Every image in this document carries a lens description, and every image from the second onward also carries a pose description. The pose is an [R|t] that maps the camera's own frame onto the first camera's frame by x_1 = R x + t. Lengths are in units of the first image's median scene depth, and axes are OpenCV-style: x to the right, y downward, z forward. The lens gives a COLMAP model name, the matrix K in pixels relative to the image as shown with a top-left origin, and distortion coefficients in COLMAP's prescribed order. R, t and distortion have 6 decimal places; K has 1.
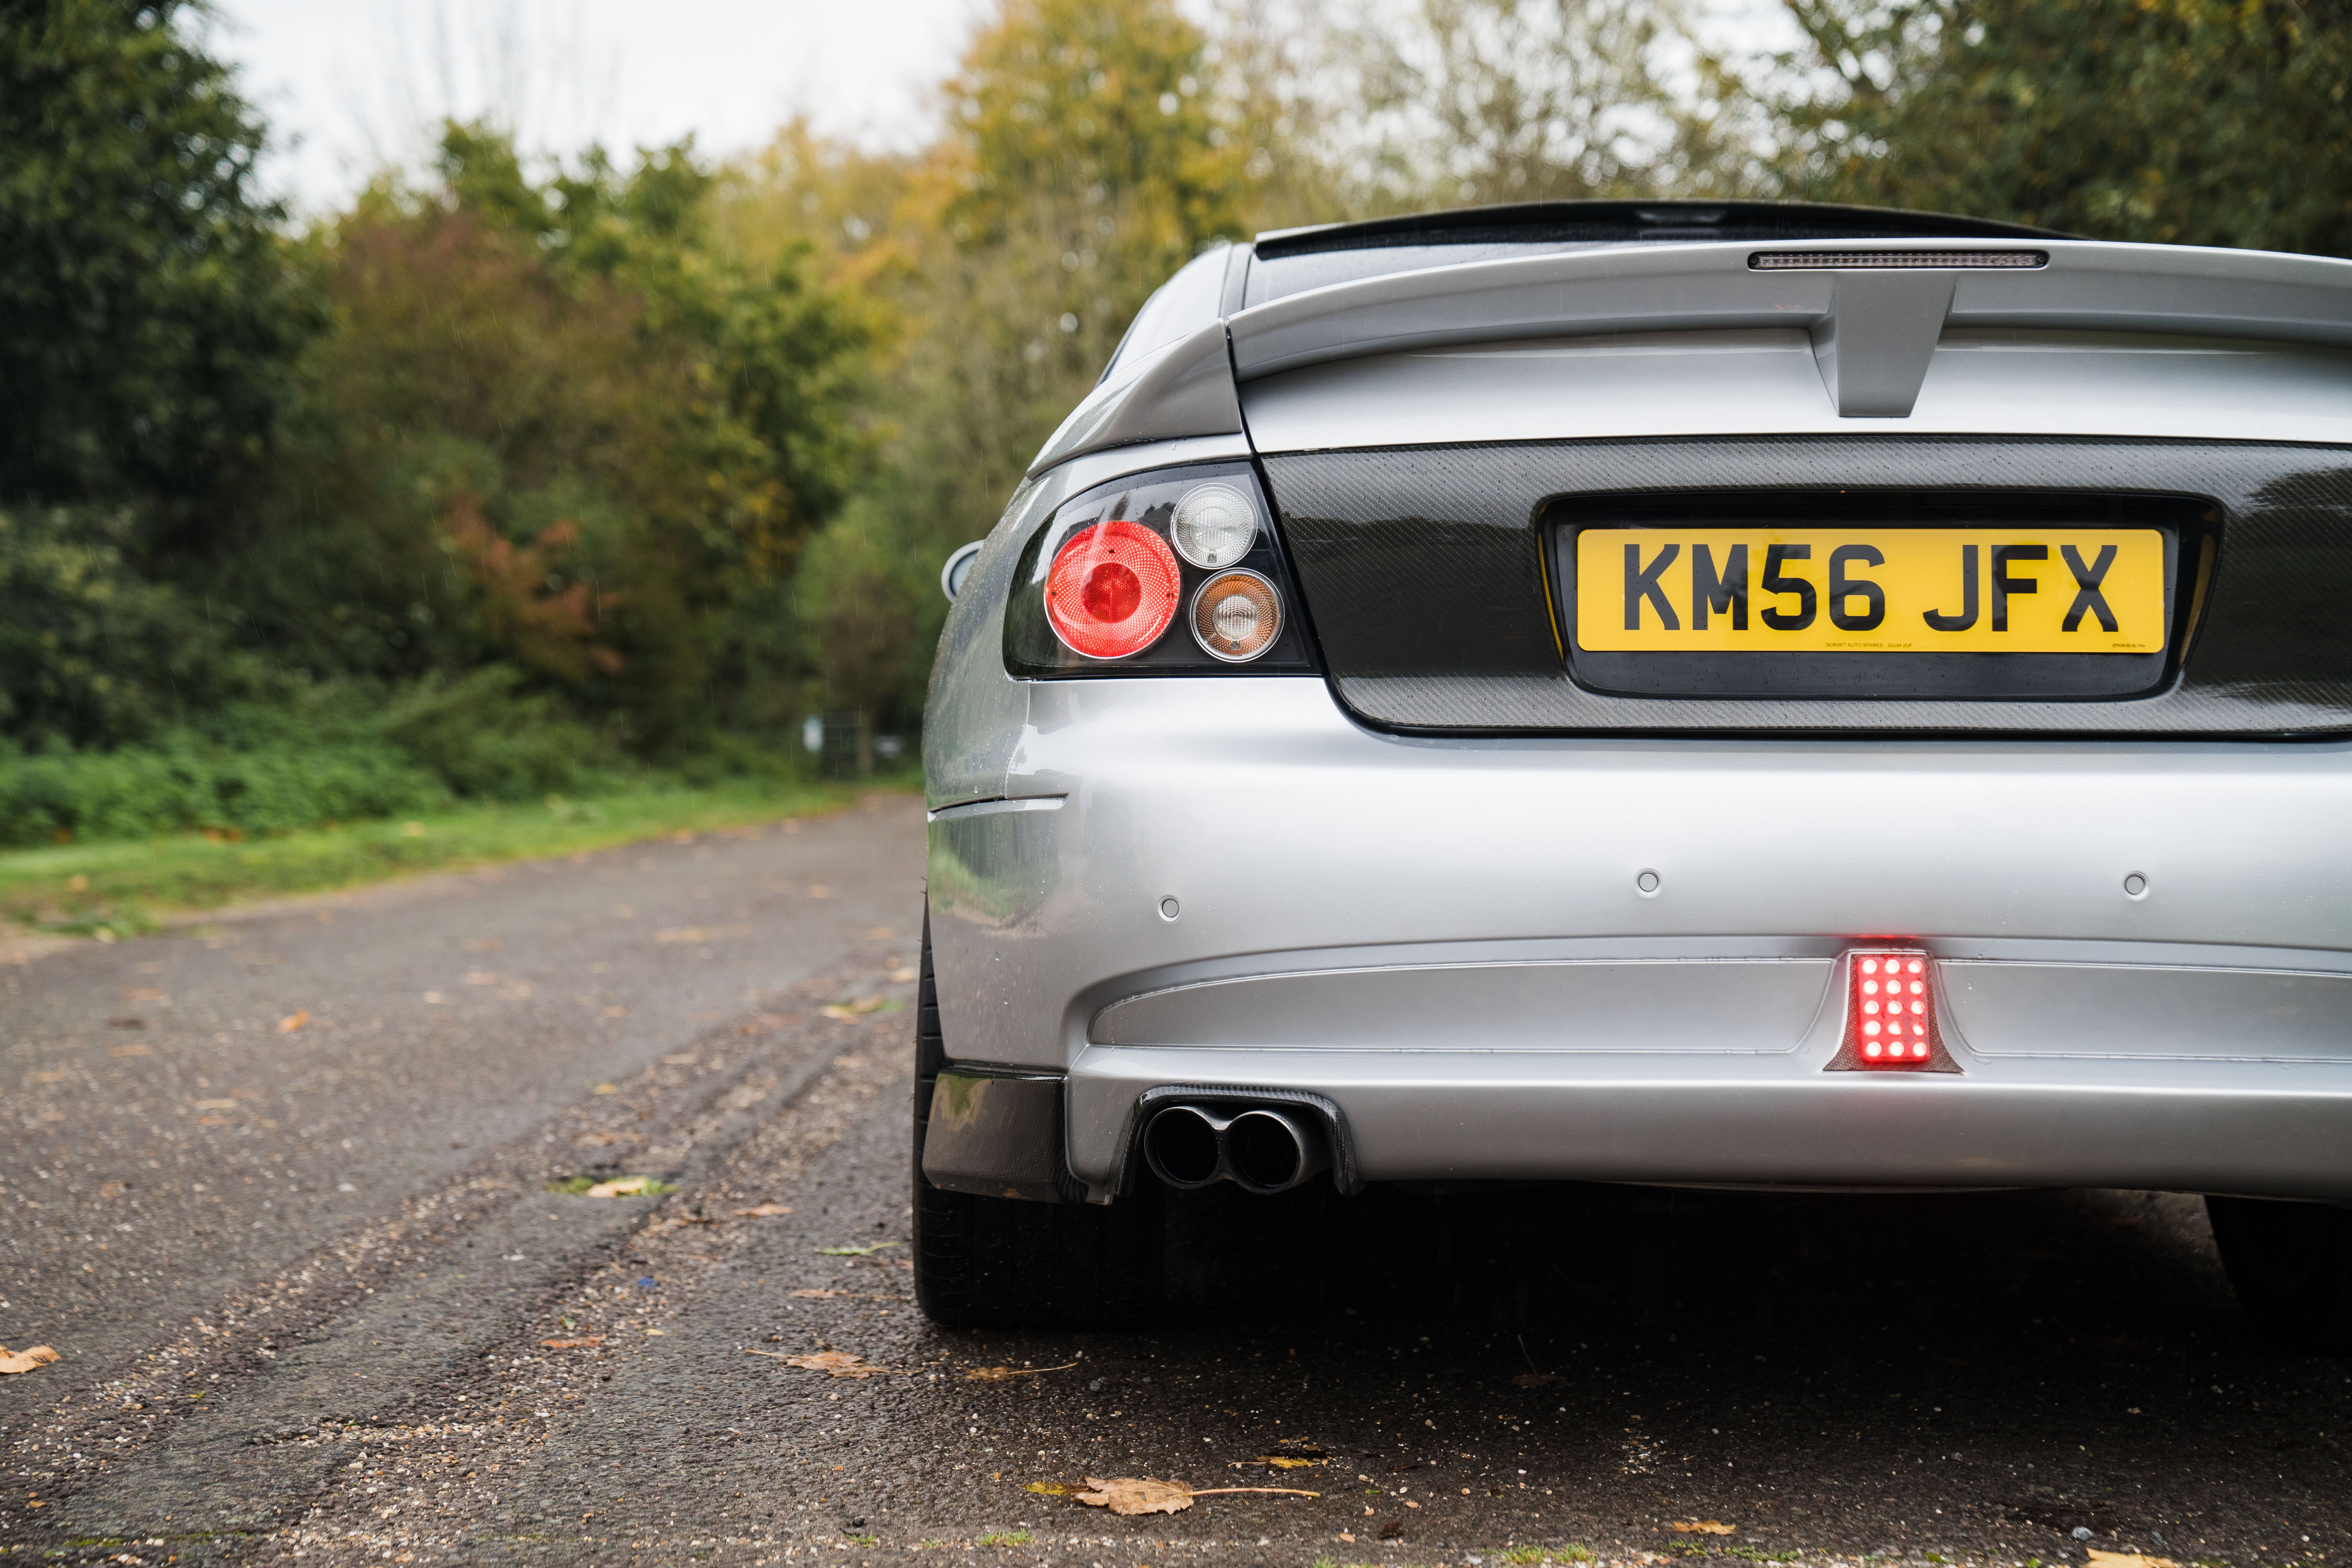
lens RADIAL K [[3999.1, 0, 1182.5], [0, 3999.1, 779.0], [0, 0, 1]] dist [0.220901, 0.000000]
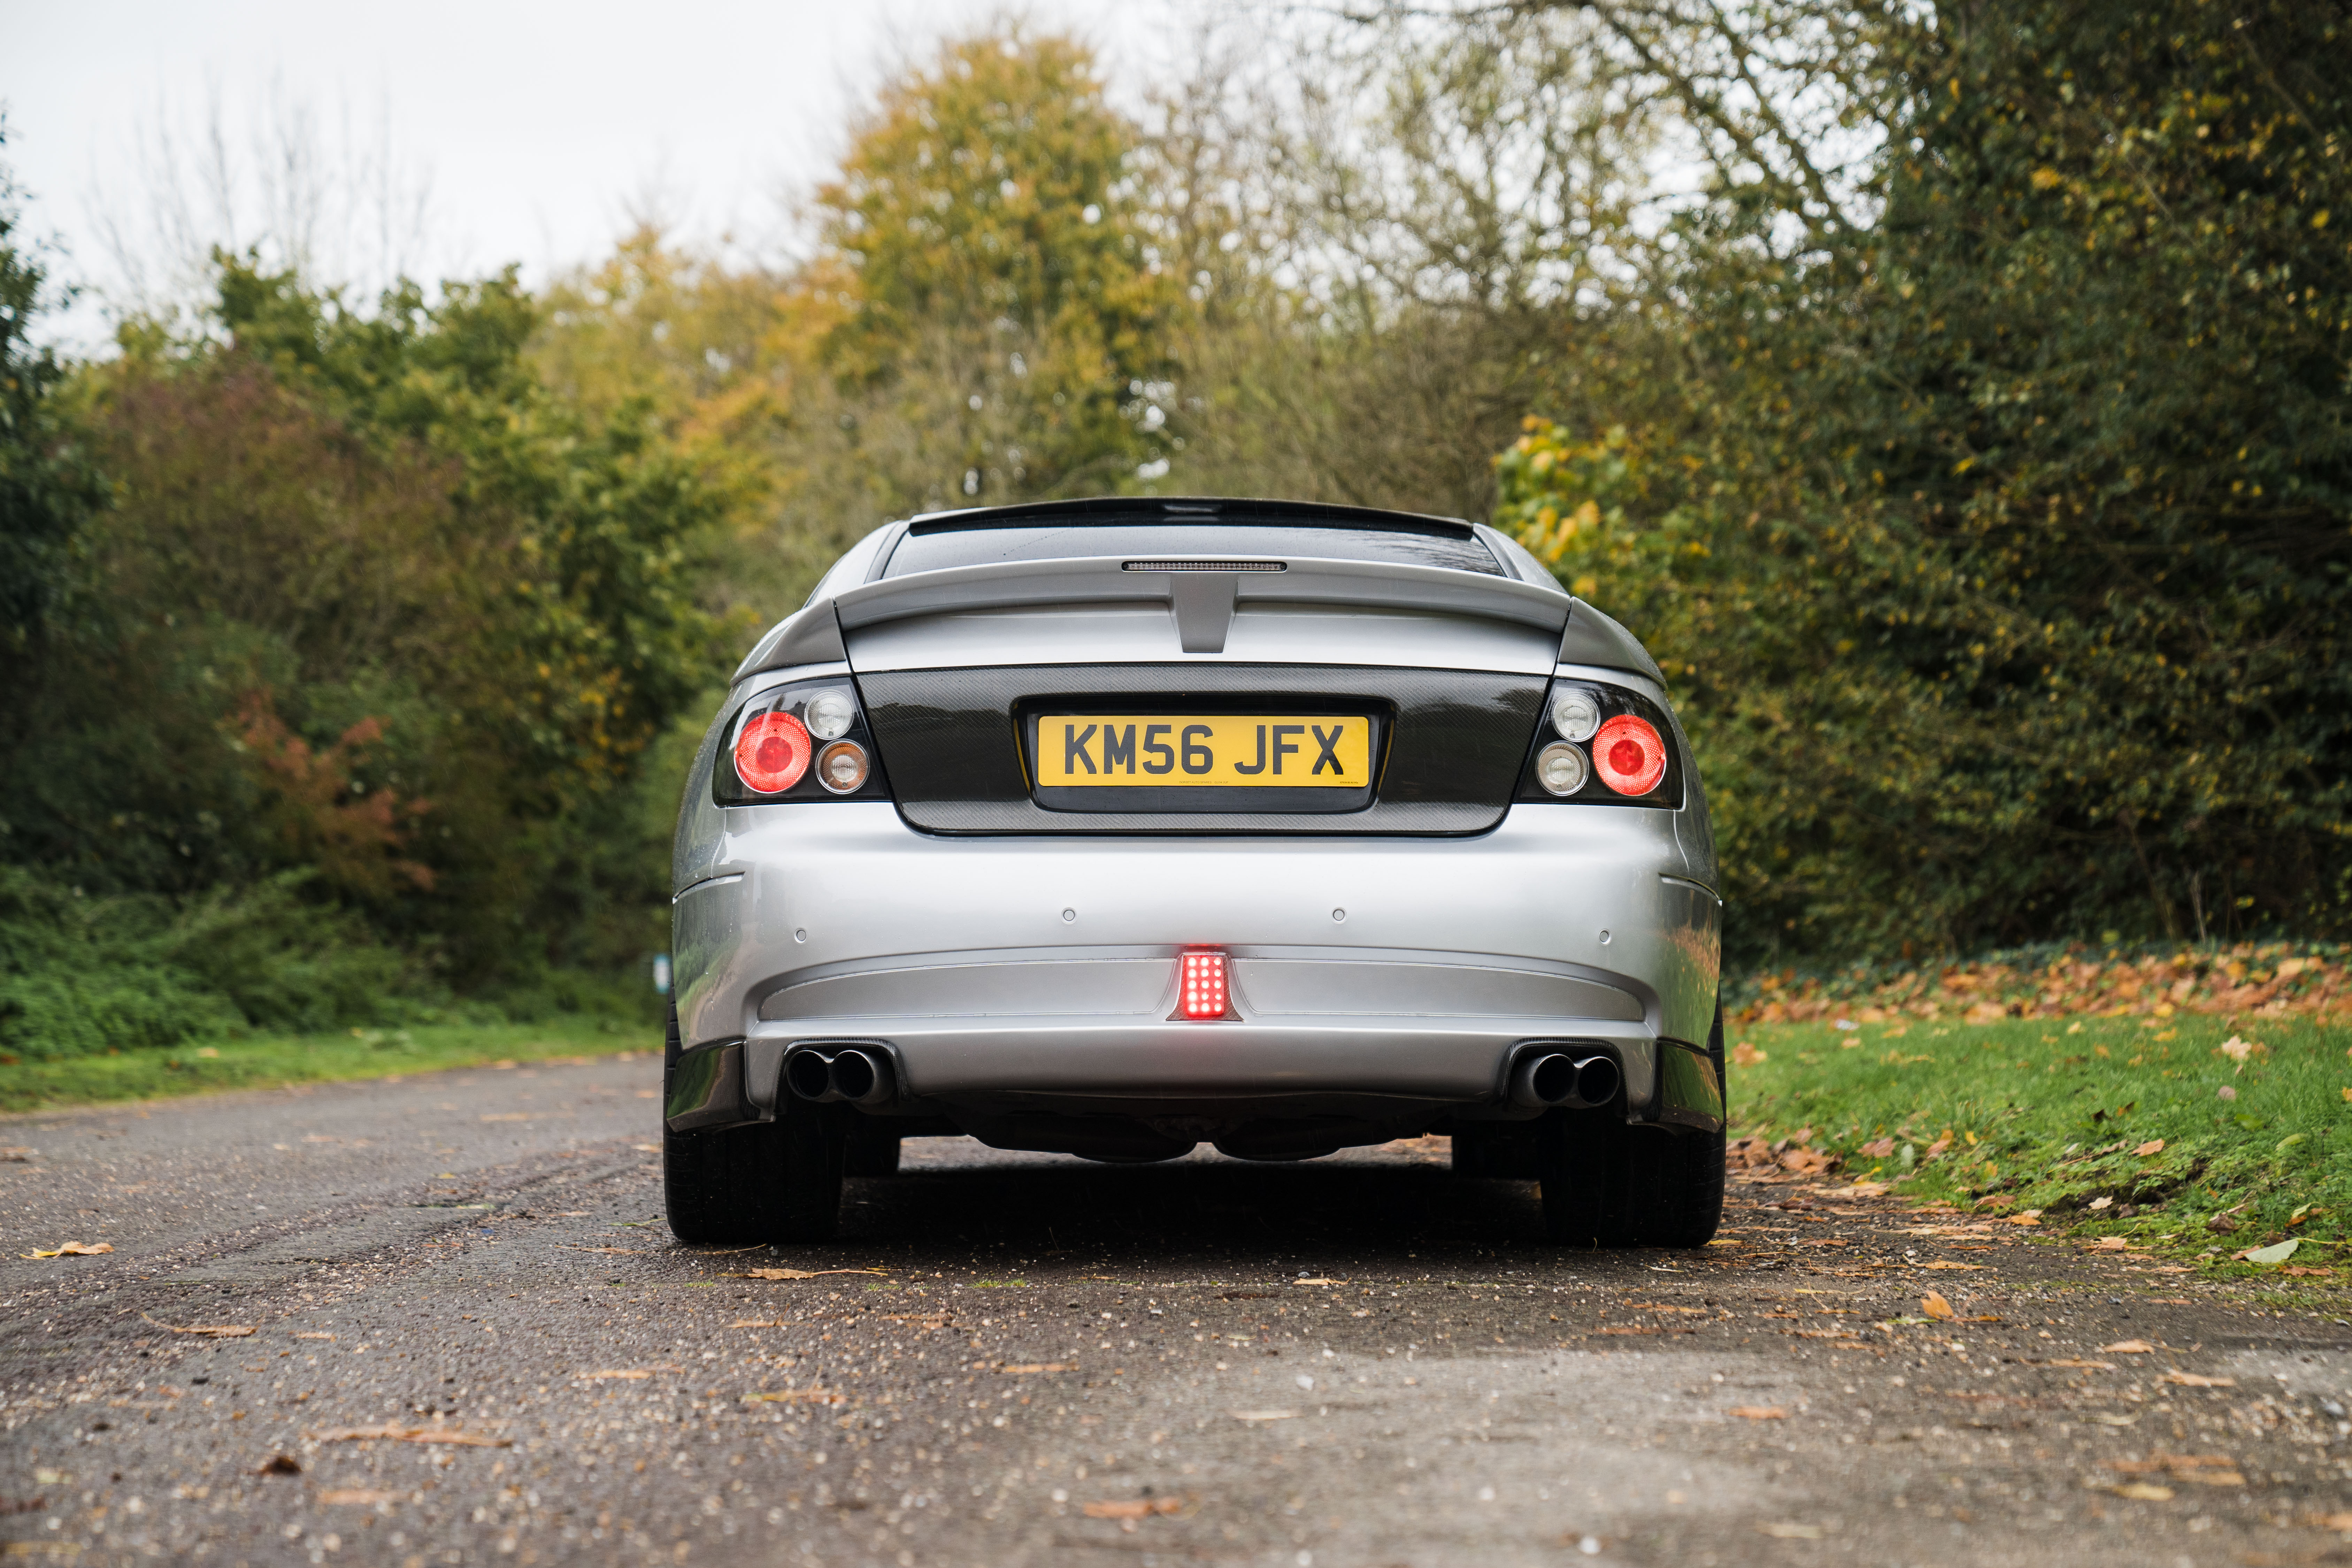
lens RADIAL K [[5206.9, 0, 1175.3], [0, 5206.9, 791.0], [0, 0, 1]] dist [0.484037, 0.000000]
pose [[0.999984, -0.003983, 0.003961, 0.020906], [0.004175, 0.998758, -0.049651, 0.011544], [-0.003758, 0.049667, 0.998759, -0.175335]]
